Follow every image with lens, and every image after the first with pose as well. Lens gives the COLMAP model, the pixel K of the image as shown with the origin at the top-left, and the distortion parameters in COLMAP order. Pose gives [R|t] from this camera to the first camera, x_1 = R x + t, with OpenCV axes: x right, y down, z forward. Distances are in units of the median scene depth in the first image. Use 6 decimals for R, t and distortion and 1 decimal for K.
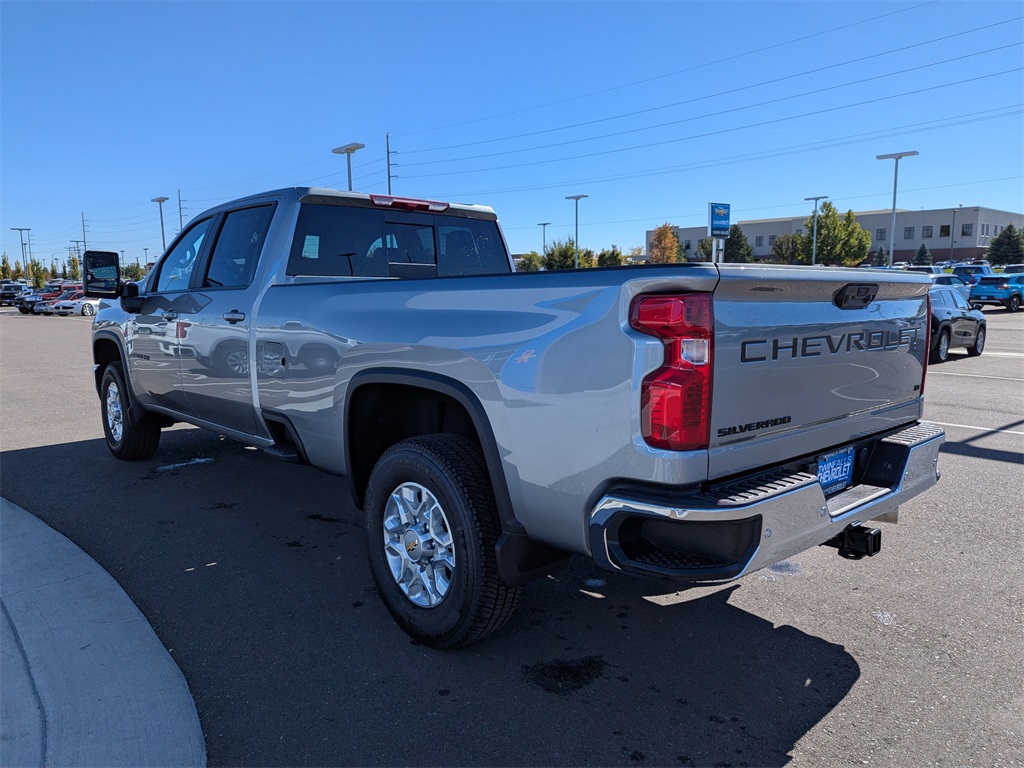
lens RADIAL K [[729.5, 0, 520.7], [0, 729.5, 380.7], [0, 0, 1]] dist [0.057125, -0.042121]
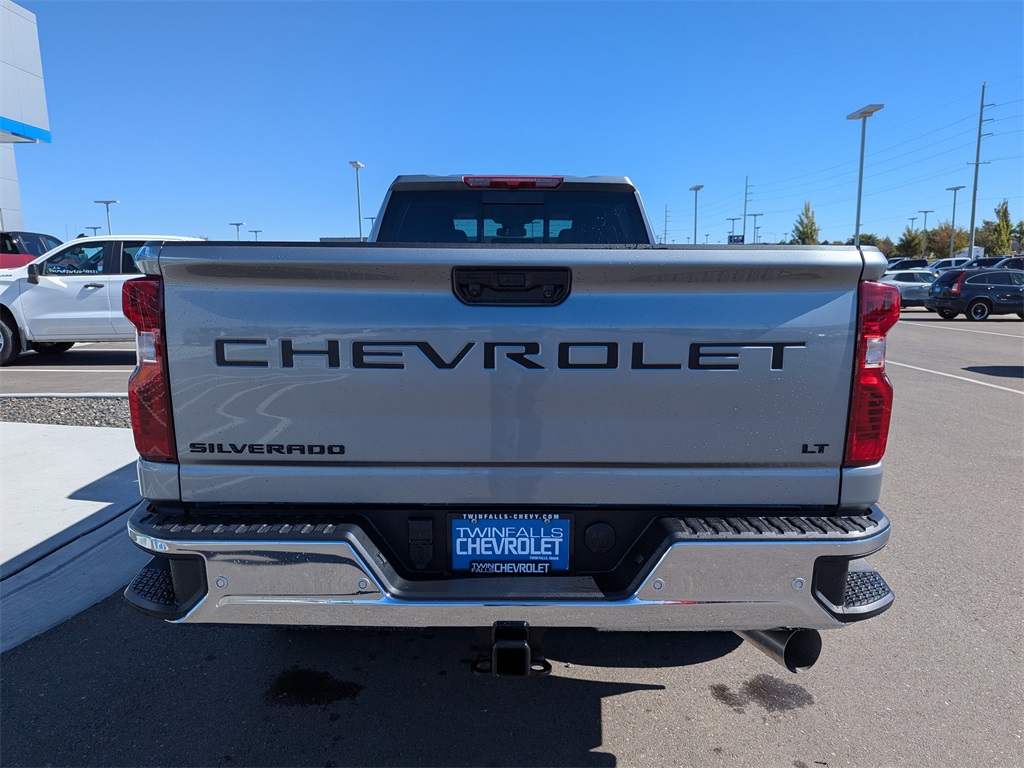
lens RADIAL K [[729.5, 0, 513.0], [0, 729.5, 391.6], [0, 0, 1]] dist [0.057125, -0.042121]
pose [[0.738422, 0.110070, -0.665295, 0.143770], [-0.084633, 0.993915, 0.070504, -0.010725], [0.669007, 0.004244, 0.743244, 0.082546]]
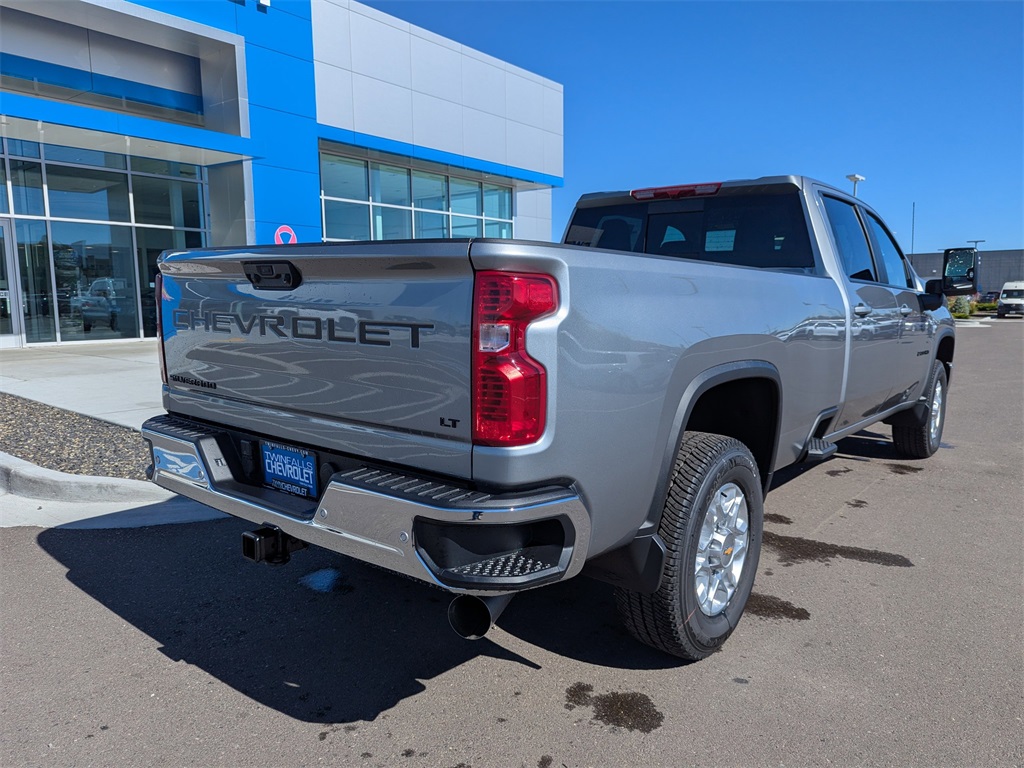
lens RADIAL K [[729.5, 0, 506.9], [0, 729.5, 385.0], [0, 0, 1]] dist [0.057125, -0.042121]
pose [[0.146262, 0.127088, -0.981048, 0.223901], [-0.129777, 0.985608, 0.108330, -0.018776], [0.980696, 0.111473, 0.160650, 0.184225]]
